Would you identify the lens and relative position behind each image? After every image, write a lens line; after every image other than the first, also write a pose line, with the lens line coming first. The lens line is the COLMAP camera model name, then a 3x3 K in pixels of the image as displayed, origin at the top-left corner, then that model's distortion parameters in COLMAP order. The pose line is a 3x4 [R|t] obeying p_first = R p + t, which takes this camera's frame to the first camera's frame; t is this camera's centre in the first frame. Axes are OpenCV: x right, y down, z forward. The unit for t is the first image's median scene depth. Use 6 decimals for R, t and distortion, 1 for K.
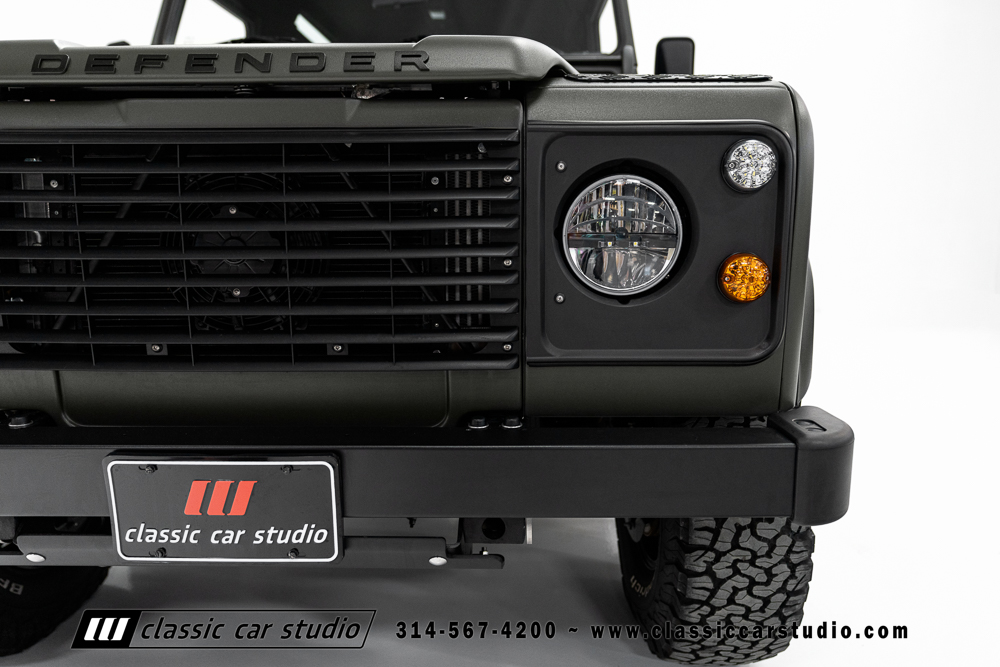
lens RADIAL K [[682.3, 0, 500.0], [0, 682.3, 333.5], [0, 0, 1]] dist [0.005181, 0.001211]
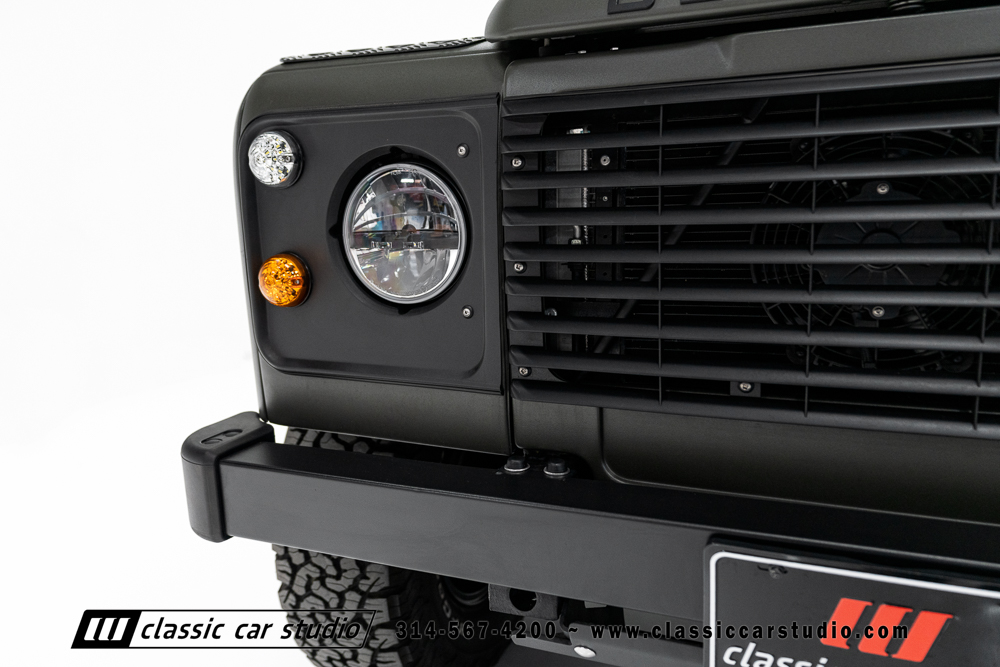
lens RADIAL K [[786.1, 0, 500.0], [0, 786.1, 333.5], [0, 0, 1]] dist [-0.005590, -0.000737]
pose [[0.924494, 0.037775, -0.379320, -0.433306], [-0.027552, 0.999097, 0.032346, -0.053884], [0.380199, -0.019452, 0.924700, 0.150847]]
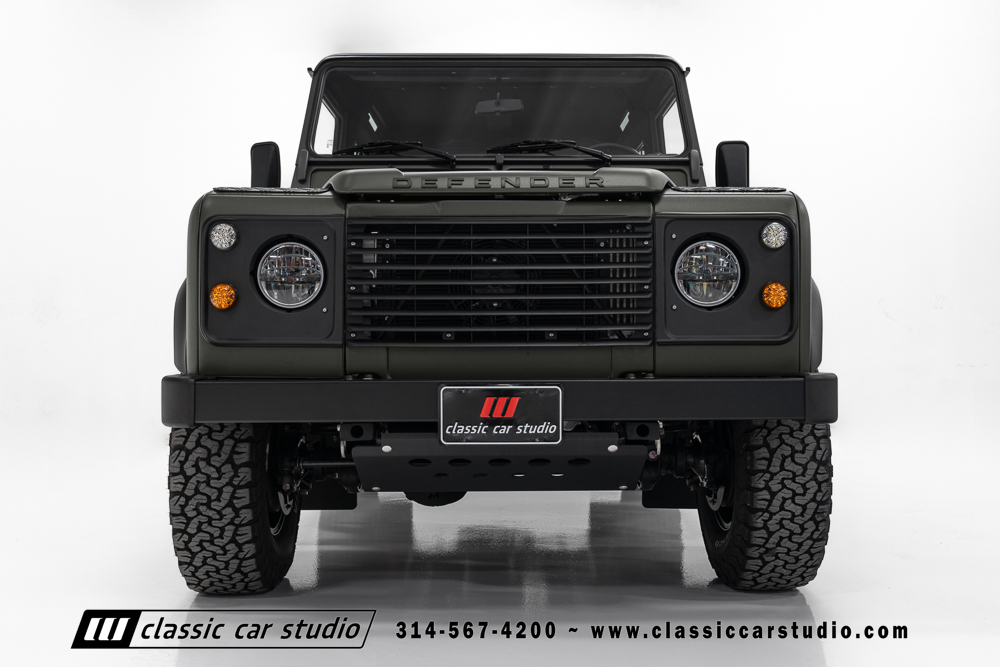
lens RADIAL K [[1068.7, 0, 500.0], [0, 1068.7, 333.5], [0, 0, 1]] dist [-0.009070, -0.001728]
pose [[0.999686, 0.000088, 0.025054, -0.441482], [0.004157, 0.985553, -0.169316, 0.490335], [-0.024707, 0.169367, 0.985243, -1.750090]]
